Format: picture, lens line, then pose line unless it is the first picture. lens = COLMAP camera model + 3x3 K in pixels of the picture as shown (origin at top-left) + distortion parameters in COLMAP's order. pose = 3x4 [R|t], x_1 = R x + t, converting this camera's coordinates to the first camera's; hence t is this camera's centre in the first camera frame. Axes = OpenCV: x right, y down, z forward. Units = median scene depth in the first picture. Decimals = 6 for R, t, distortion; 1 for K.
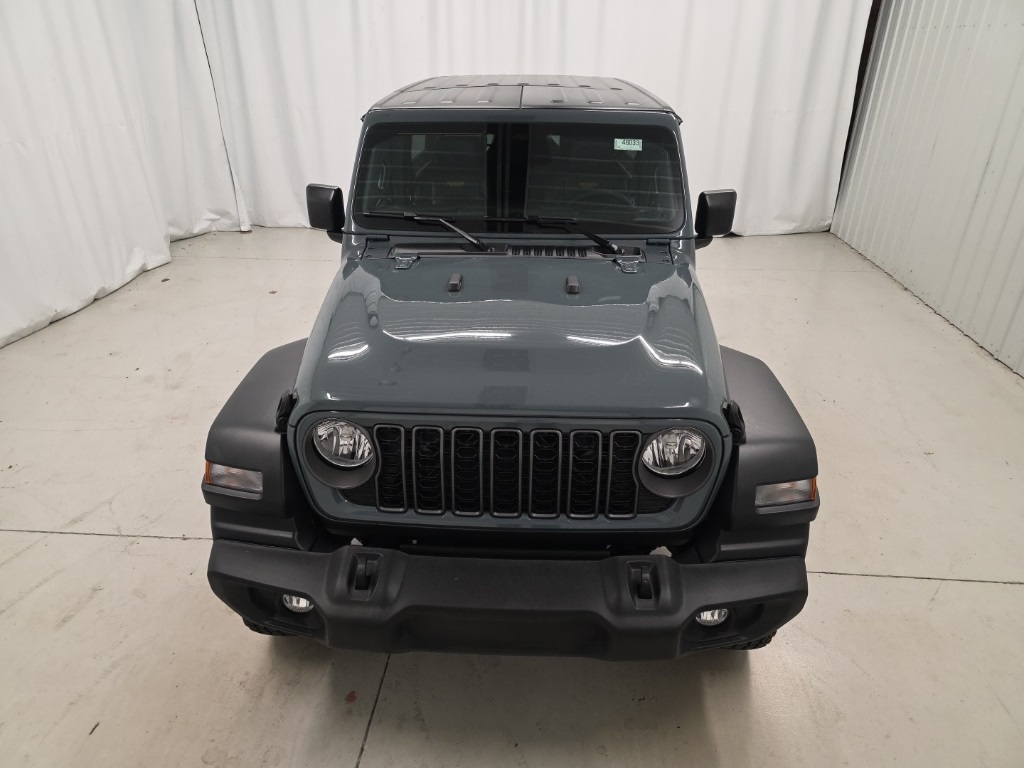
lens RADIAL K [[689.9, 0, 492.3], [0, 689.9, 364.4], [0, 0, 1]] dist [0.050253, -0.044239]
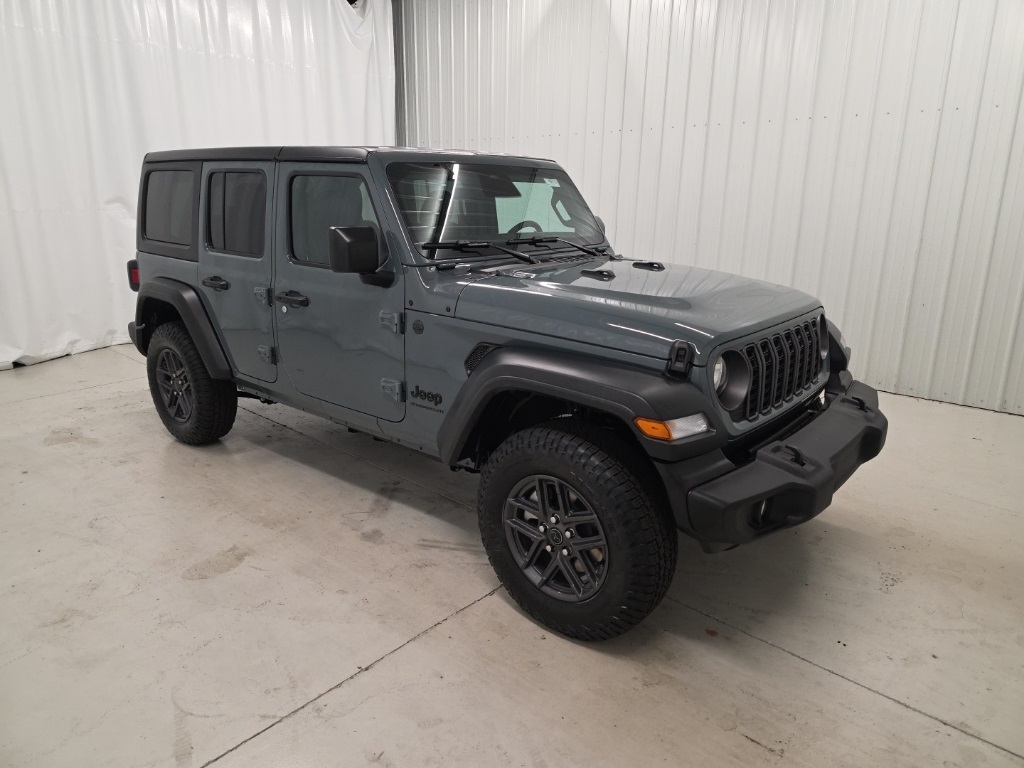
lens RADIAL K [[681.4, 0, 526.0], [0, 681.4, 360.9], [0, 0, 1]] dist [0.099468, -0.113506]
pose [[0.617432, -0.188151, 0.763791, -1.120635], [0.326279, 0.944764, -0.031024, 0.019316], [-0.715765, 0.268364, 0.644717, 0.400379]]
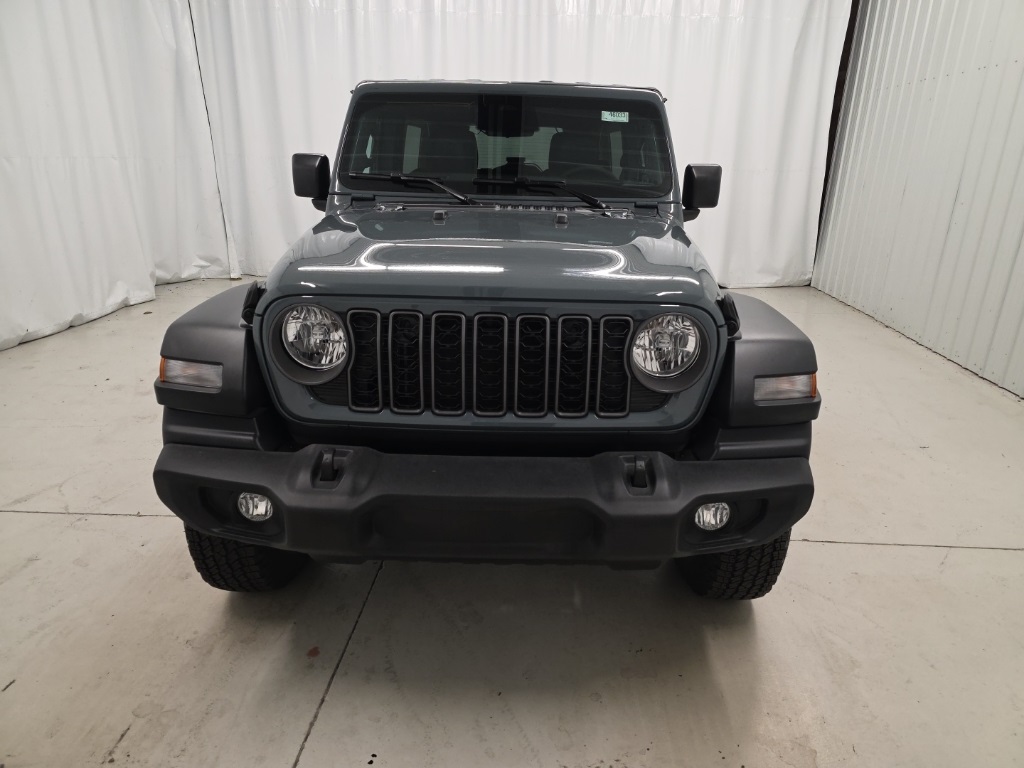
lens RADIAL K [[686.3, 0, 515.2], [0, 686.3, 366.8], [0, 0, 1]] dist [0.052298, -0.042792]
pose [[0.999022, 0.008719, 0.043340, 0.011615], [-0.002825, 0.990946, -0.134235, 0.236326], [-0.044118, 0.133981, 0.990001, 0.068960]]
